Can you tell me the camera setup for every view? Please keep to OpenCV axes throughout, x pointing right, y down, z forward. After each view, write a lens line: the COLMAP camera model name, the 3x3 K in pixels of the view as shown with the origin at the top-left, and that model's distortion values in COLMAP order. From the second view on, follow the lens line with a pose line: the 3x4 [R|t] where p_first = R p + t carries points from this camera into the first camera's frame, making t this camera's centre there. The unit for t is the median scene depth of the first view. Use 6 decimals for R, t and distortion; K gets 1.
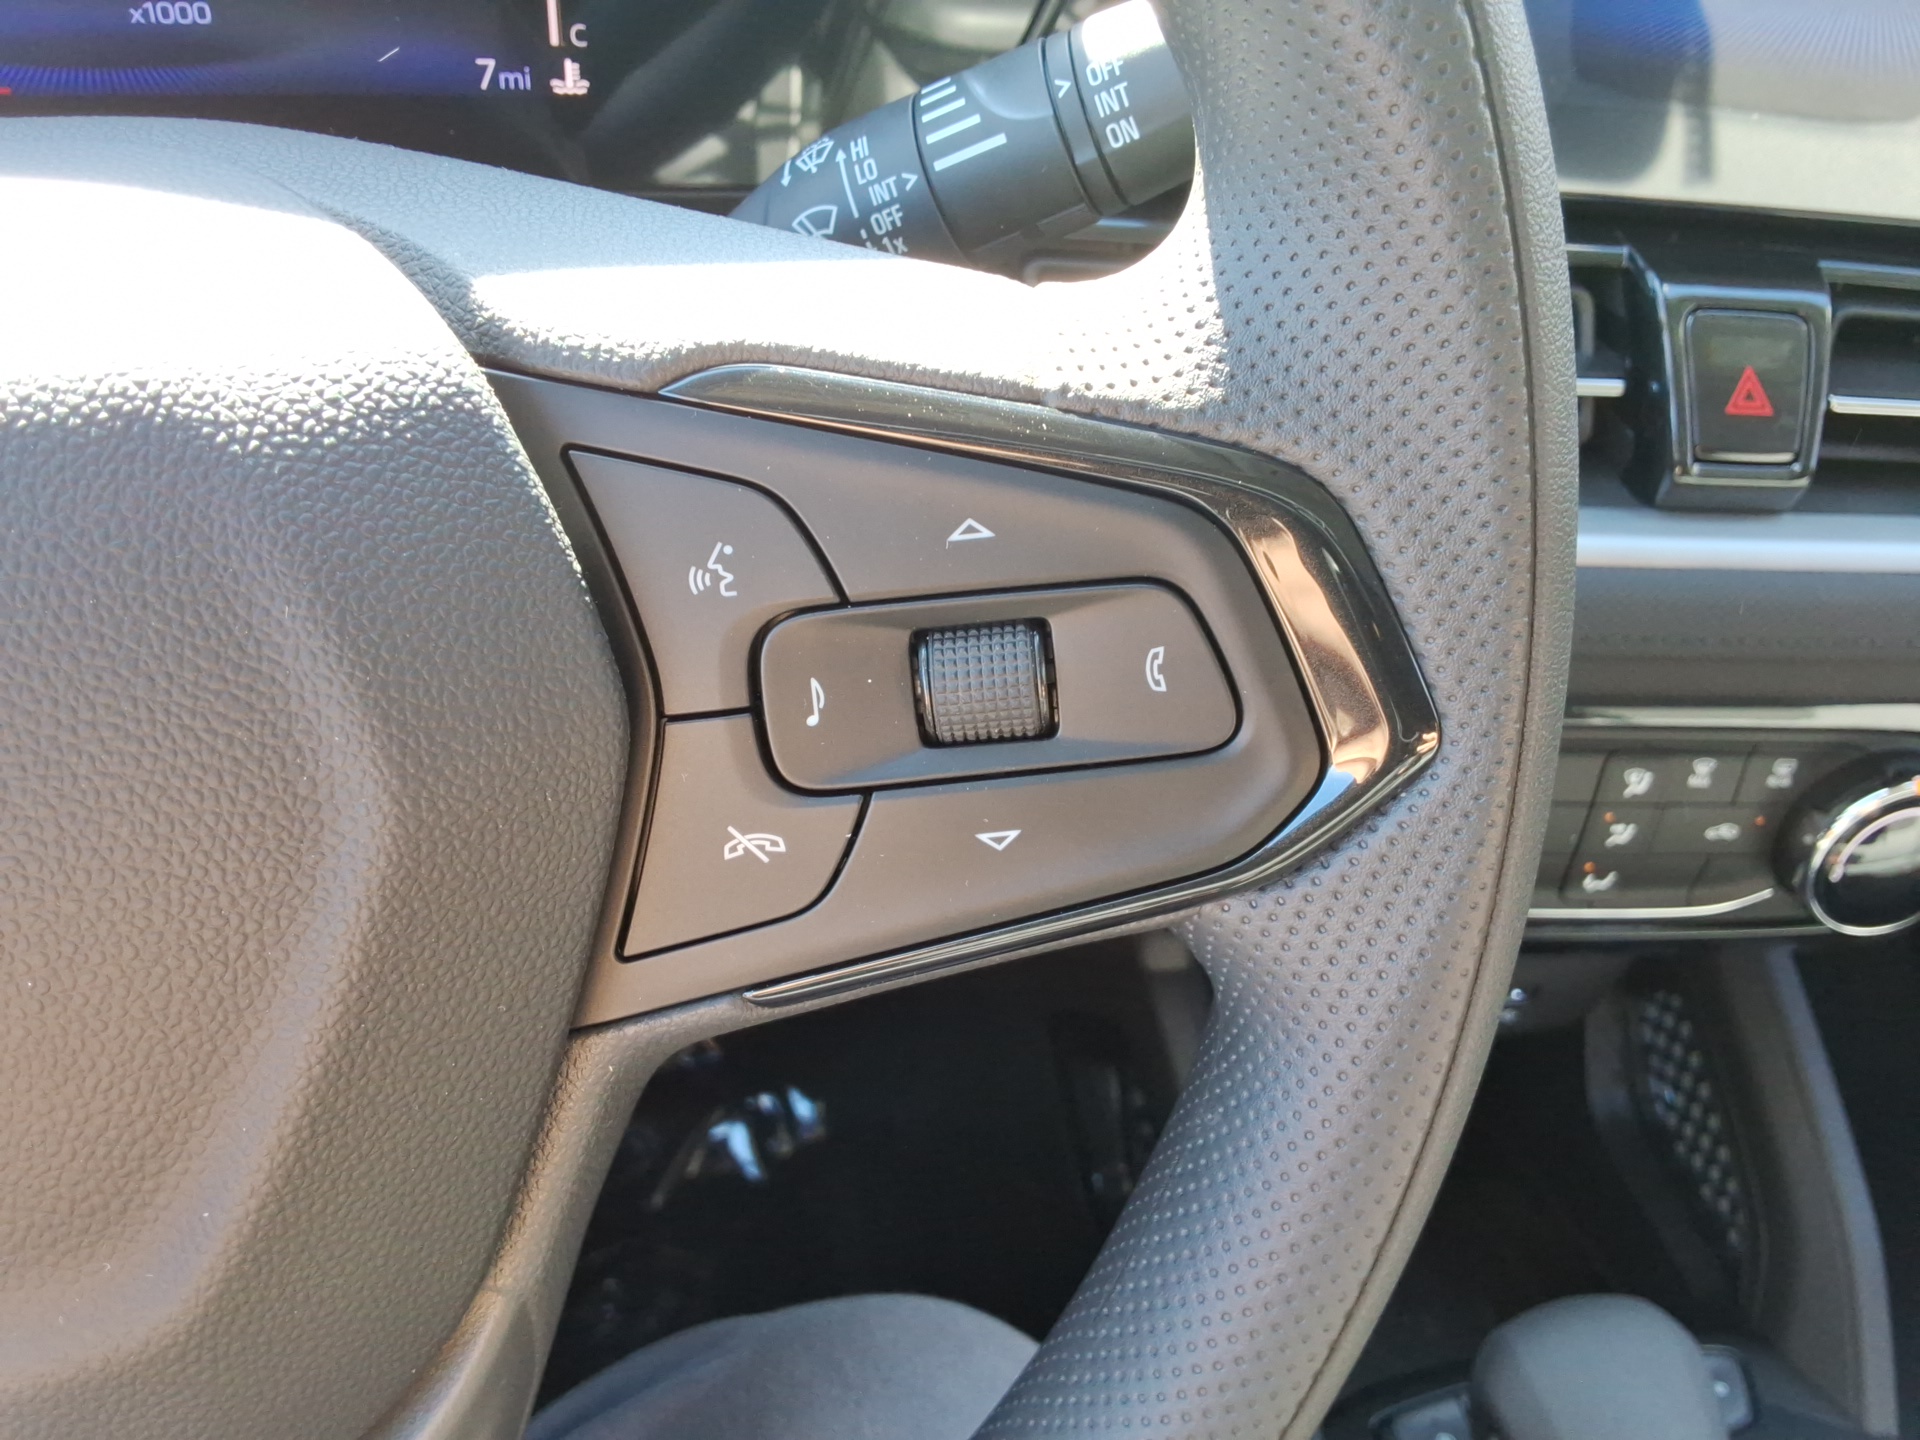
lens RADIAL K [[1550.5, 0, 977.5], [0, 1550.5, 692.1], [0, 0, 1]] dist [0.100474, -0.139419]
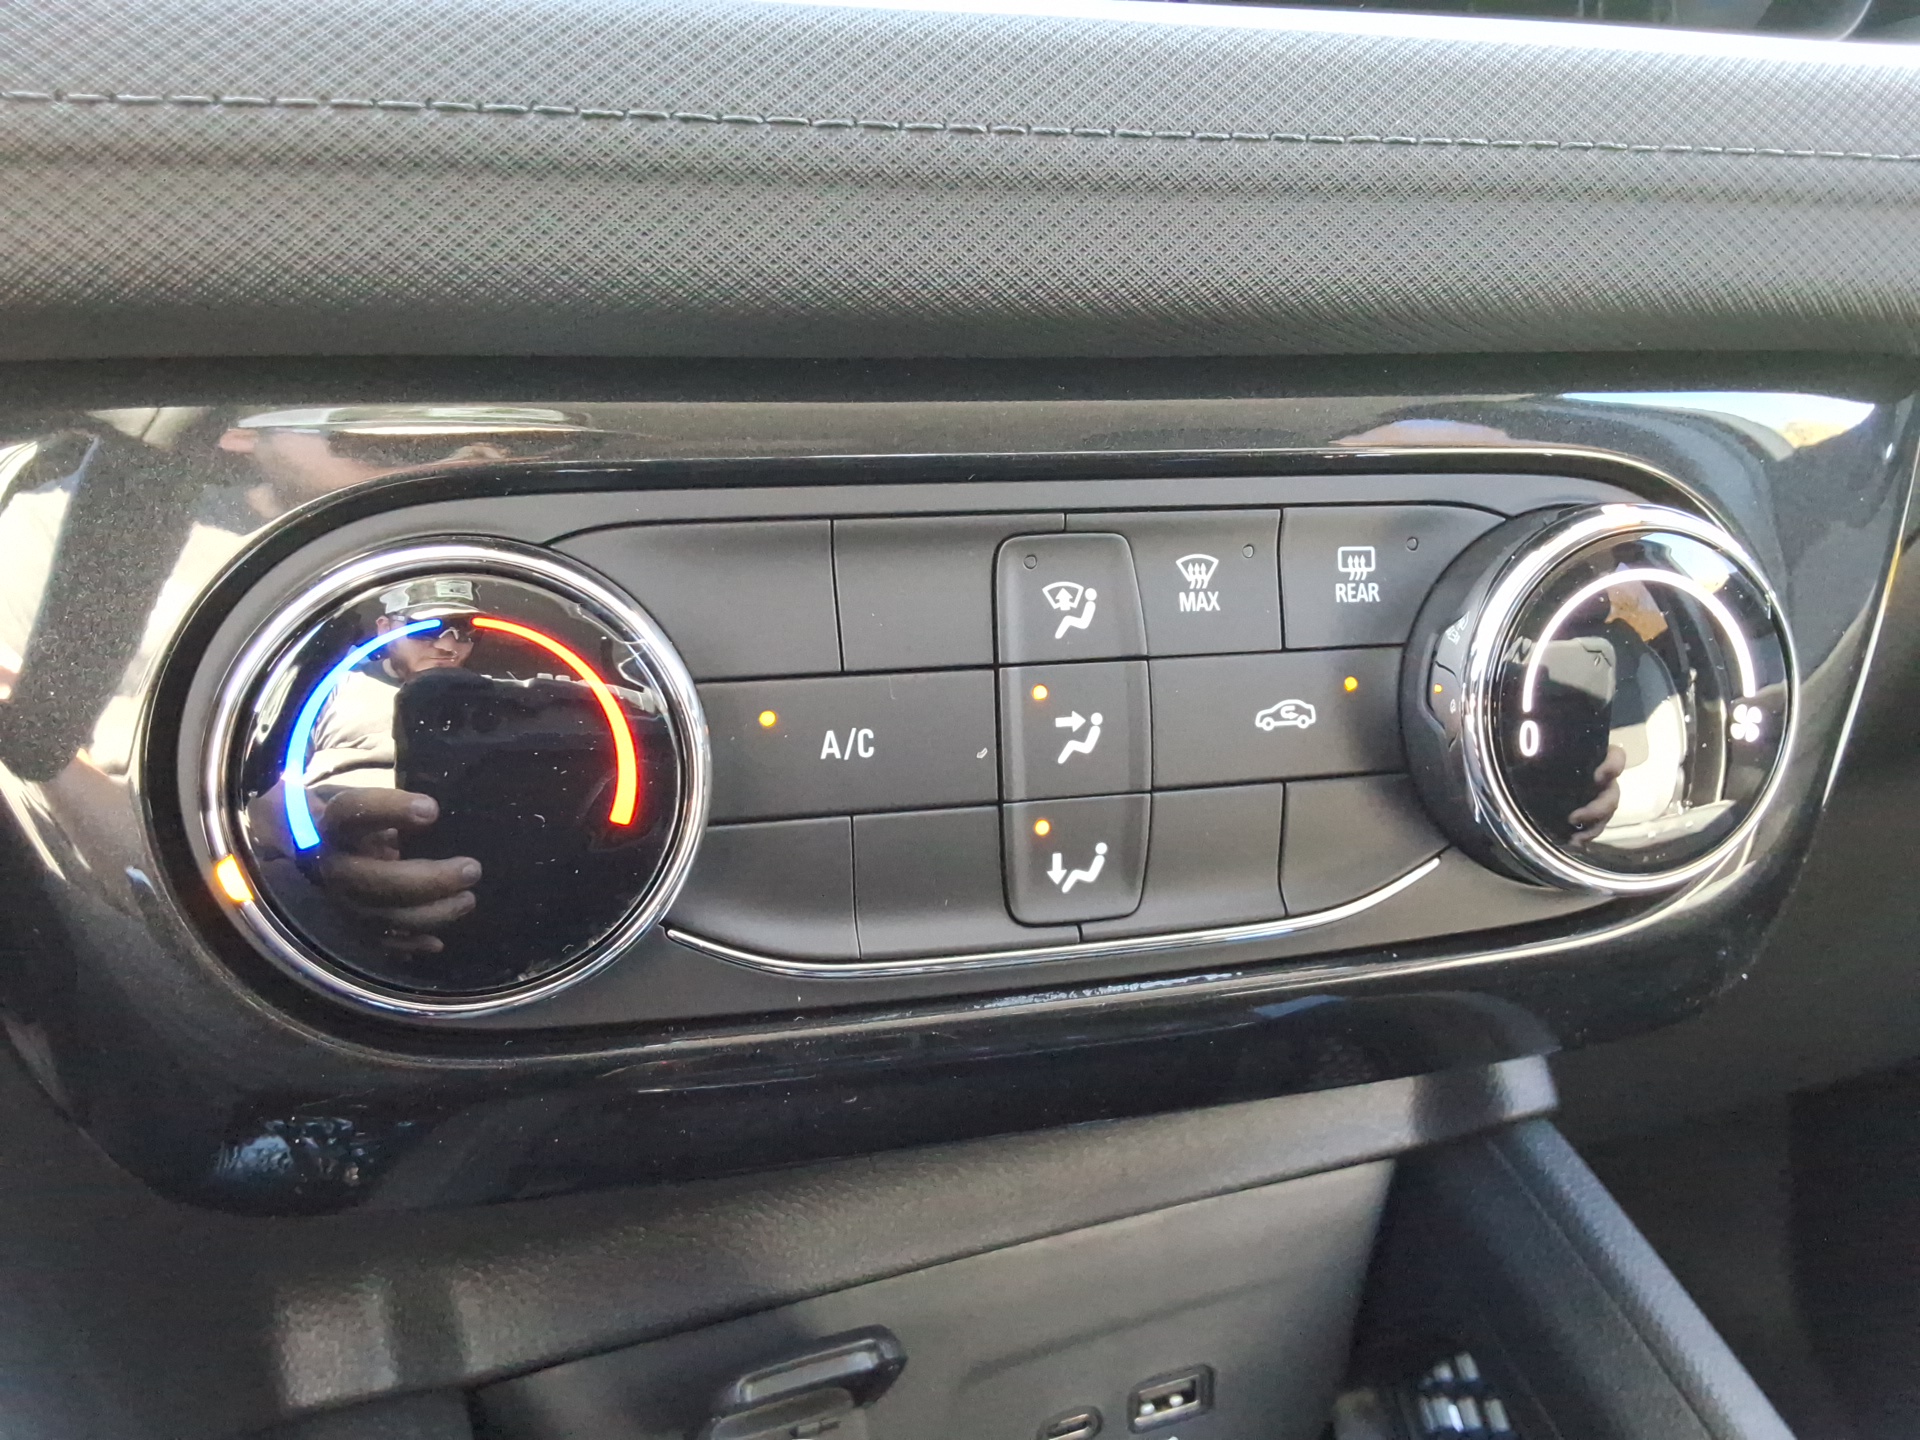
lens RADIAL K [[1550.5, 0, 973.1], [0, 1550.5, 711.2], [0, 0, 1]] dist [0.100474, -0.139419]
pose [[0.979588, -0.134015, 0.149827, 0.416684], [0.187640, 0.876971, -0.442395, 0.381496], [-0.072106, 0.461478, 0.884216, 0.791710]]
